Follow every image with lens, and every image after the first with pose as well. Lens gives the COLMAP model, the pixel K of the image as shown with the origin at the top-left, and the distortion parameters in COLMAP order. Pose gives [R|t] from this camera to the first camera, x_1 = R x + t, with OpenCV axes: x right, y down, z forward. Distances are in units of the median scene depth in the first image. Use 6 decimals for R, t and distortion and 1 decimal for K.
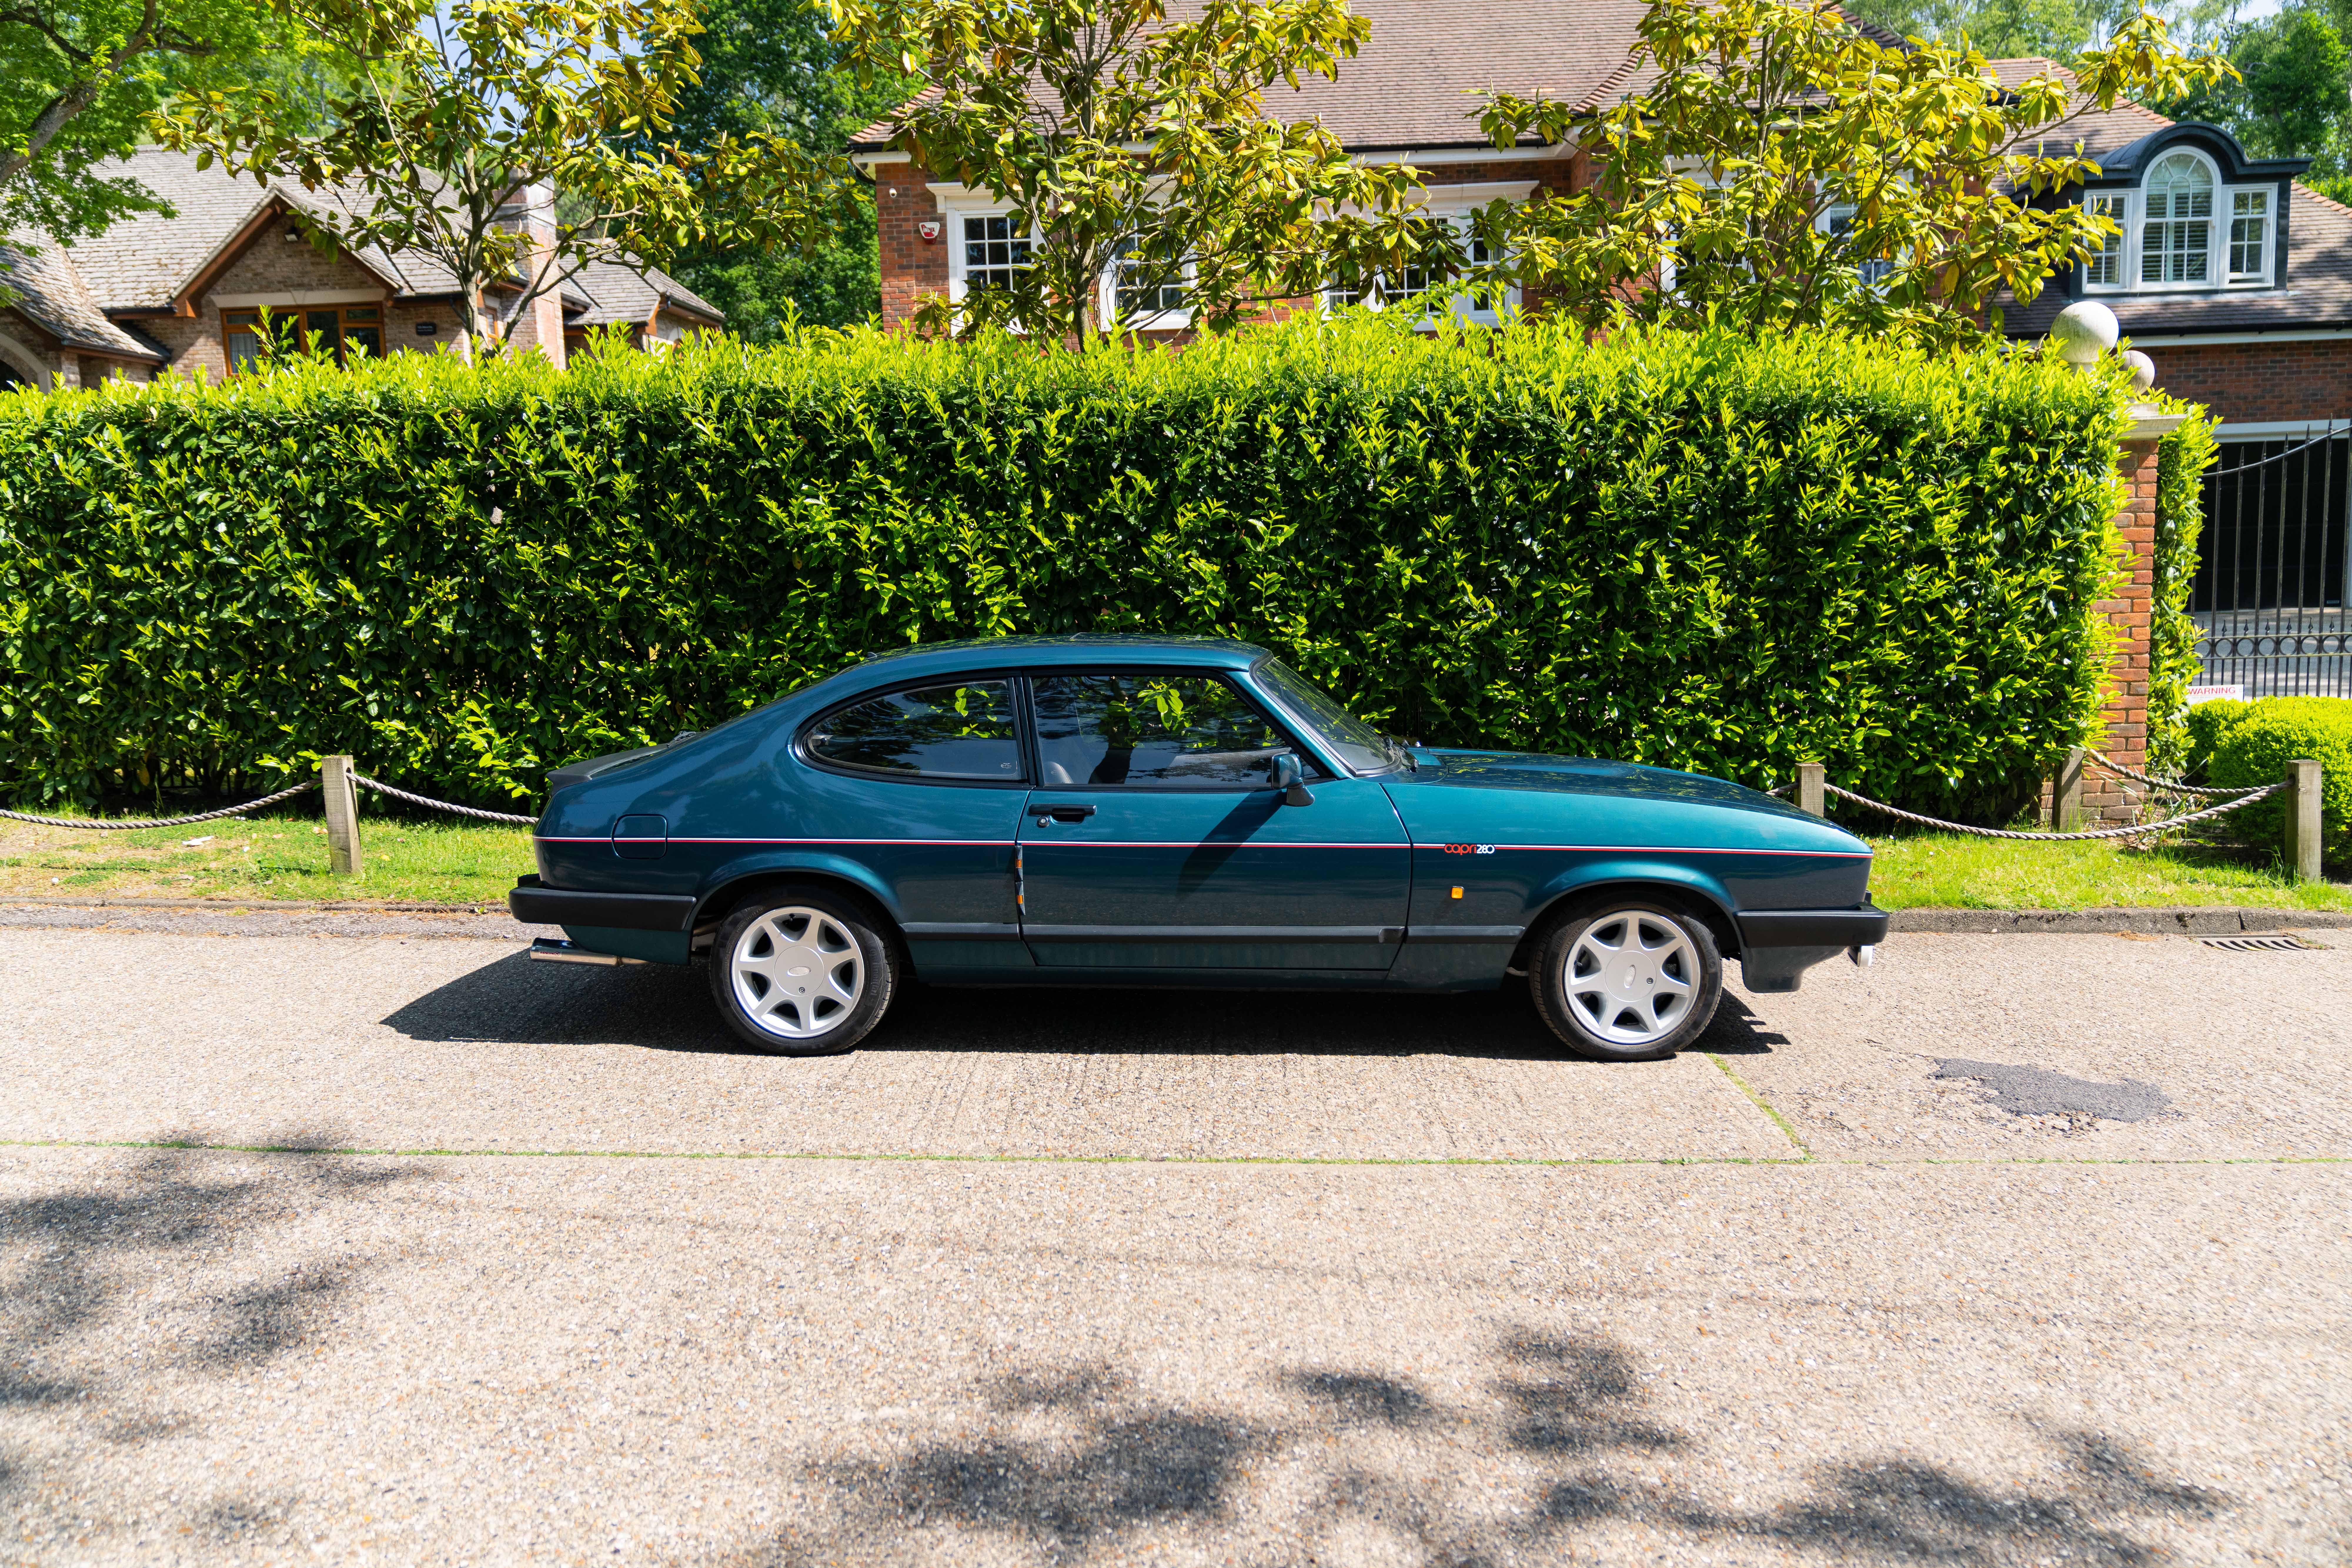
lens RADIAL K [[2009.7, 0, 1264.7], [0, 2009.7, 779.7], [0, 0, 1]] dist [-0.013921, 0.019953]
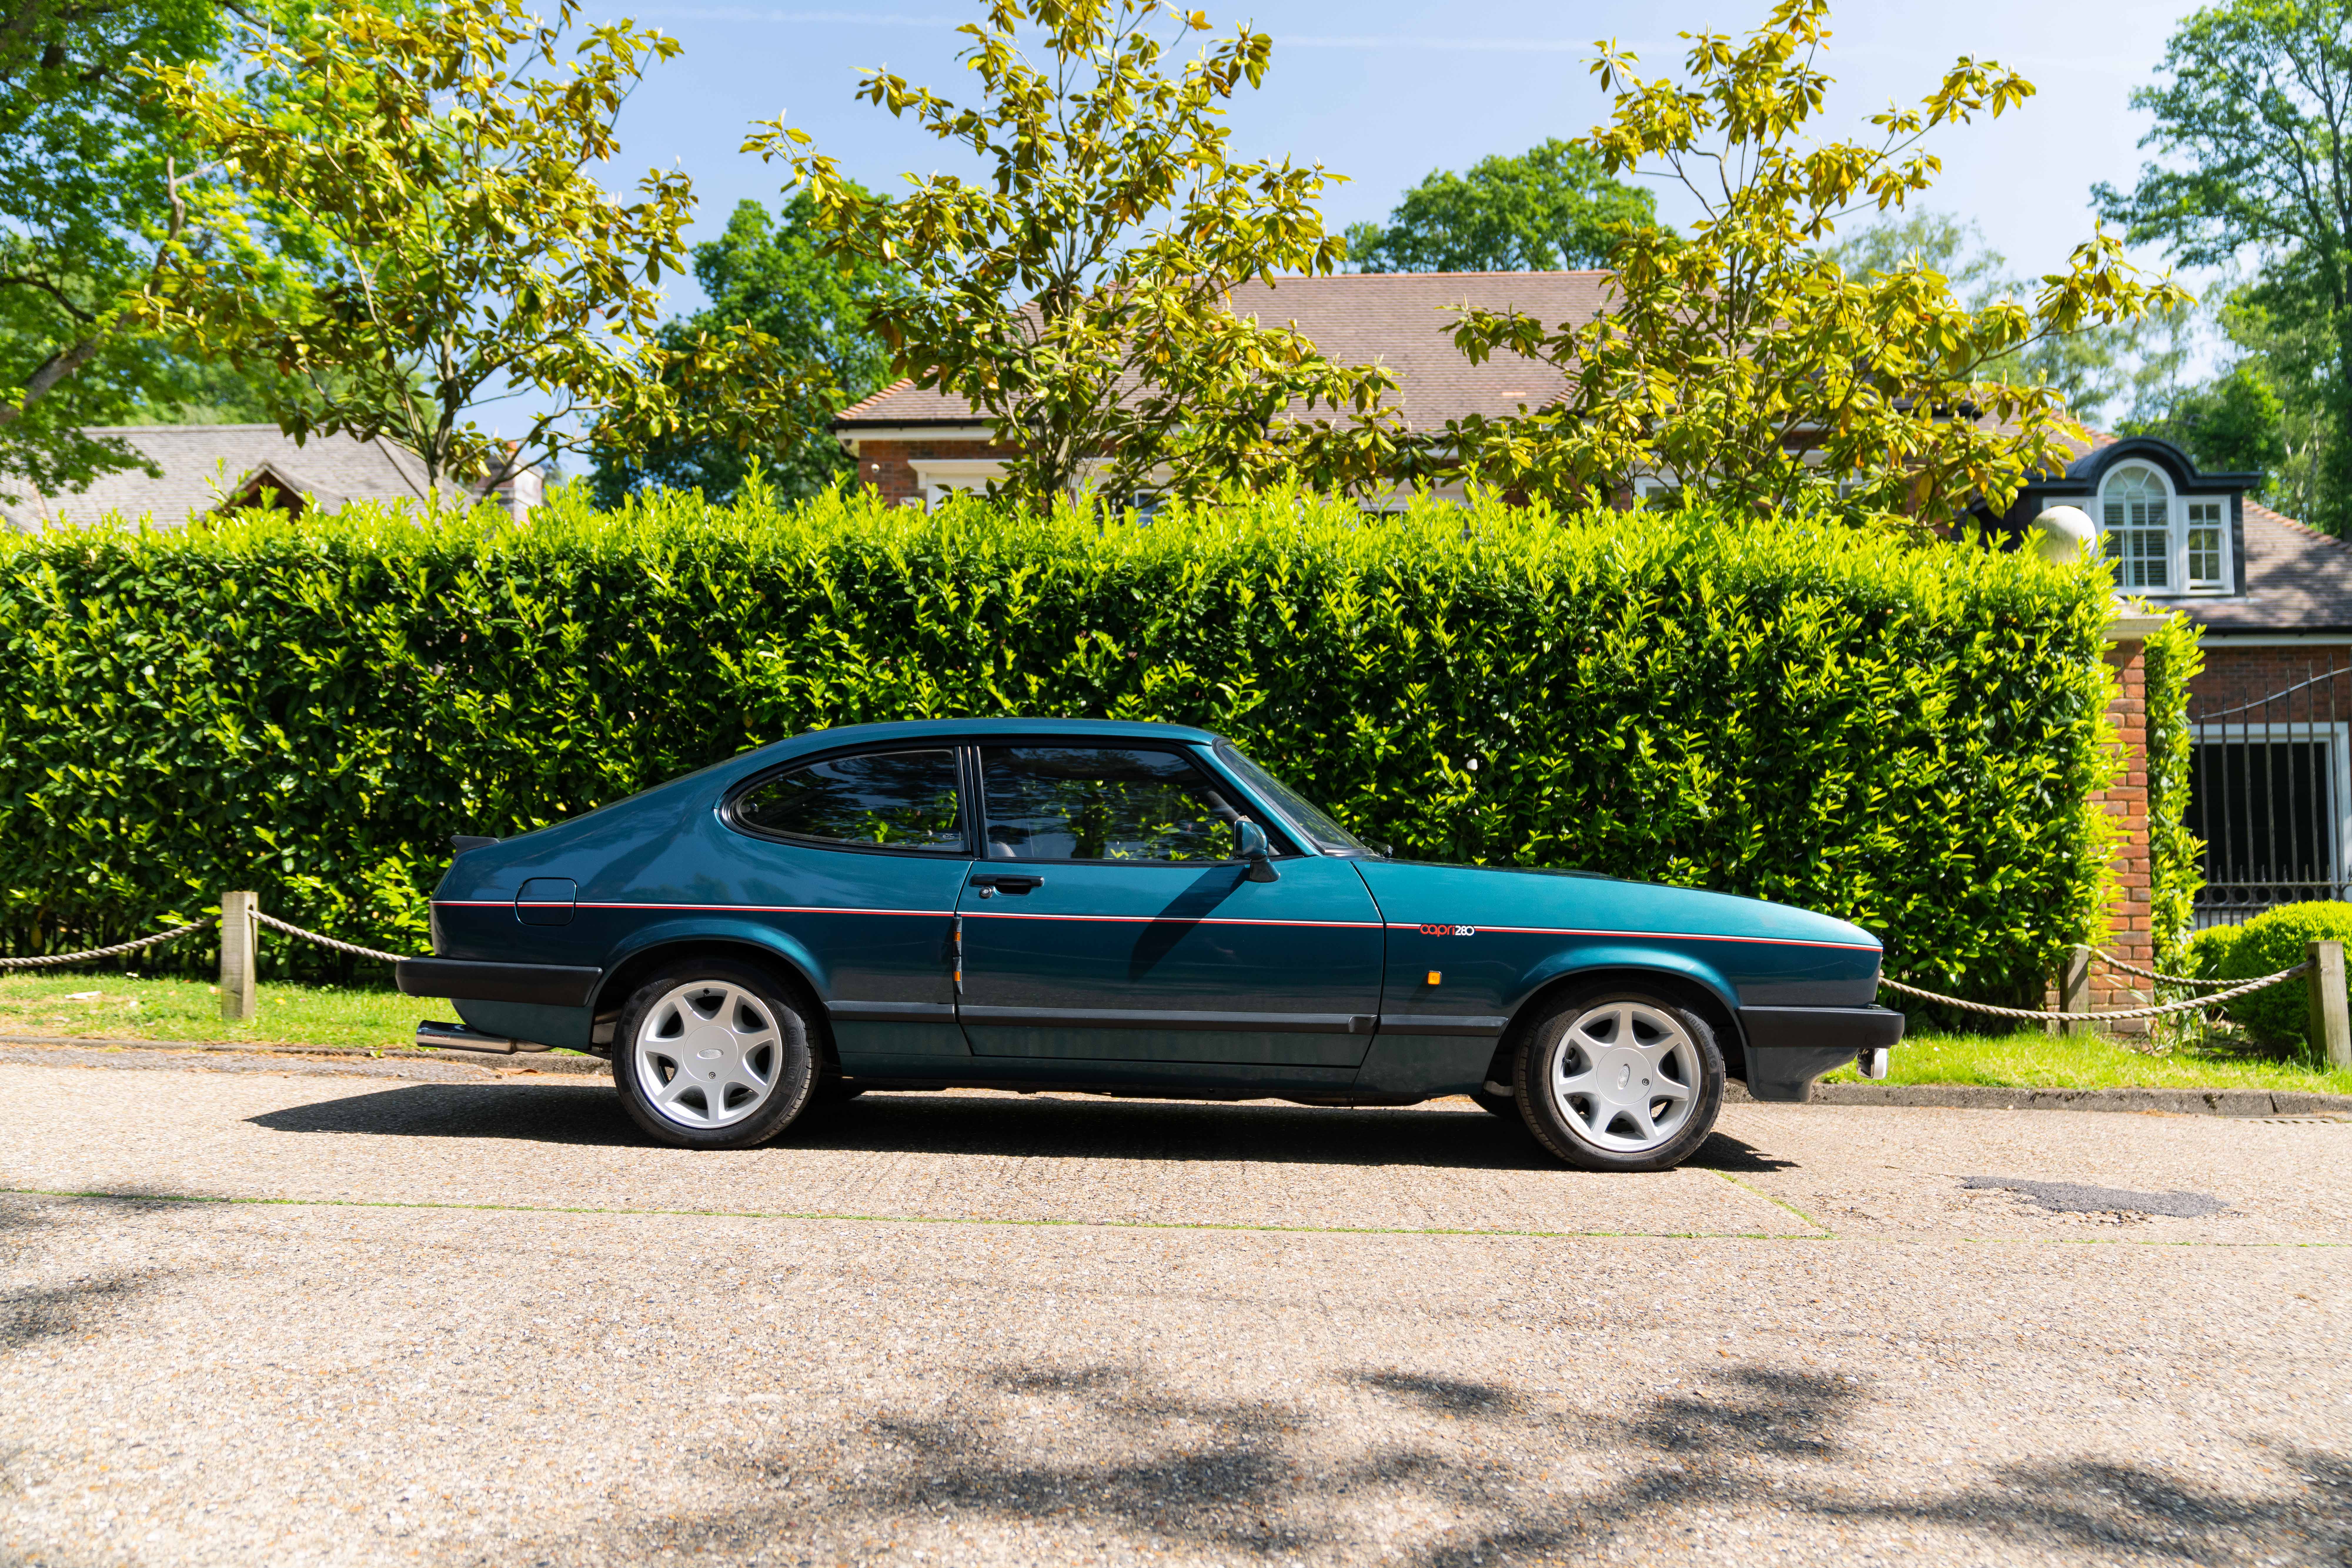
lens RADIAL K [[2009.7, 0, 1264.7], [0, 2009.7, 779.7], [0, 0, 1]] dist [-0.013921, 0.019953]
pose [[0.999819, 0.015286, 0.011324, 0.004578], [-0.012817, 0.981151, -0.192816, 0.102309], [-0.014058, 0.192636, 0.981170, 0.058127]]
